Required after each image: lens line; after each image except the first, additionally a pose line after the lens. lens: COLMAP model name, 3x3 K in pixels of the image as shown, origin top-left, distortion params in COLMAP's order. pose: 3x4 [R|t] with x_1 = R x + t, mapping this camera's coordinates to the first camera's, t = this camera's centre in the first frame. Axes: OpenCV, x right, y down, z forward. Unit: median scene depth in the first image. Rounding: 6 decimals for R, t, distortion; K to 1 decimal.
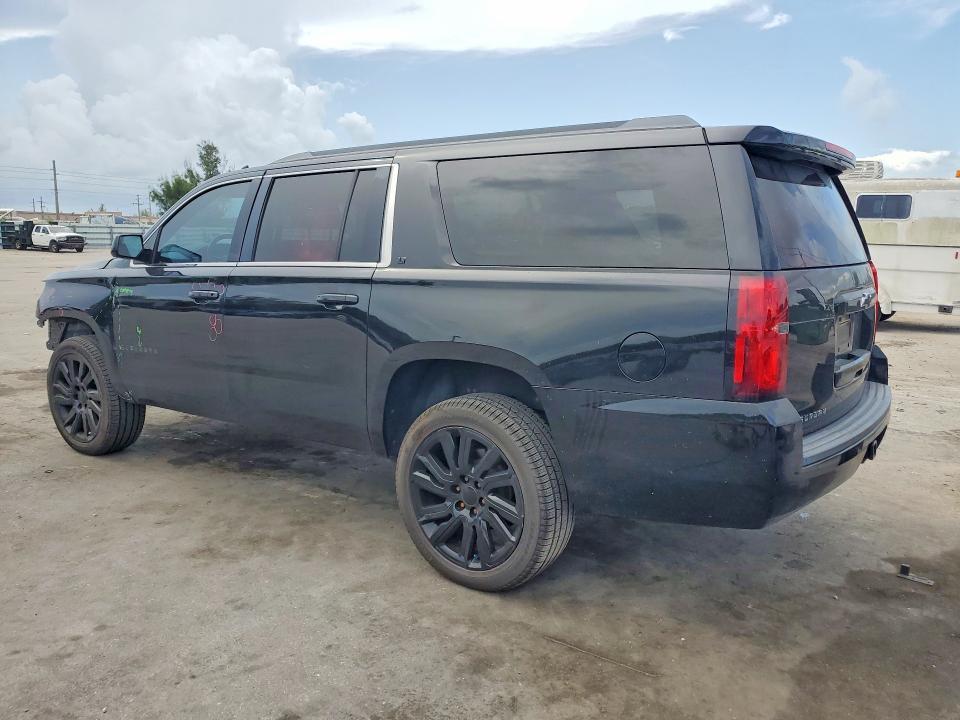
lens RADIAL K [[804.1, 0, 480.0], [0, 804.1, 360.0], [0, 0, 1]] dist [0.010925, 0.016118]
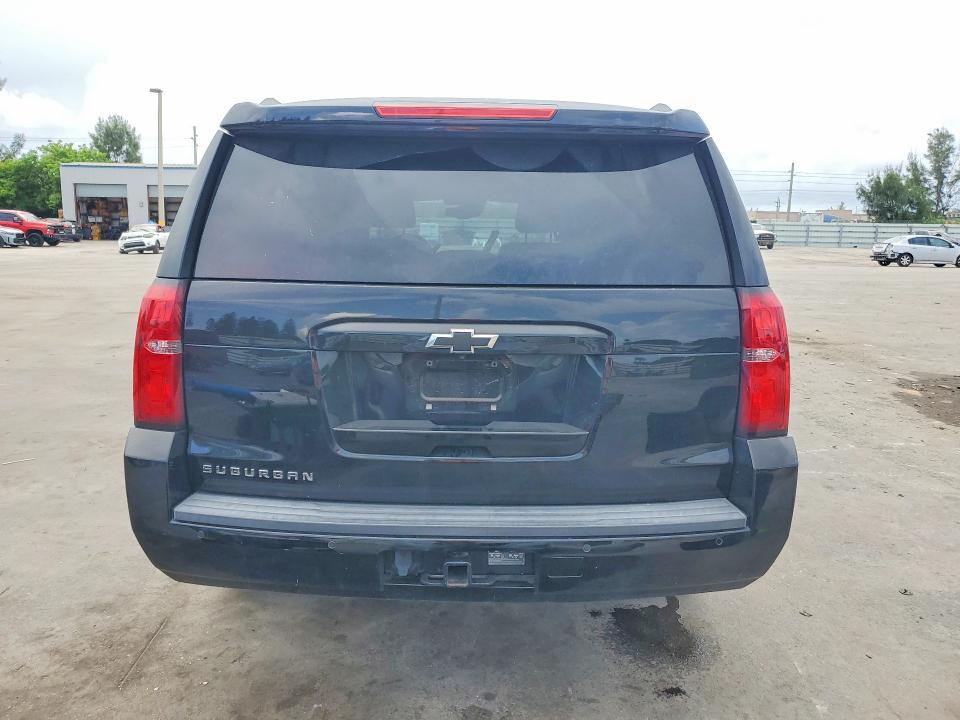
lens RADIAL K [[804.1, 0, 480.0], [0, 804.1, 360.0], [0, 0, 1]] dist [0.010925, 0.016118]
pose [[0.563867, 0.142918, -0.813405, 0.829201], [-0.141784, 0.987042, 0.075140, -0.088076], [0.813604, 0.072959, 0.576824, 0.533503]]
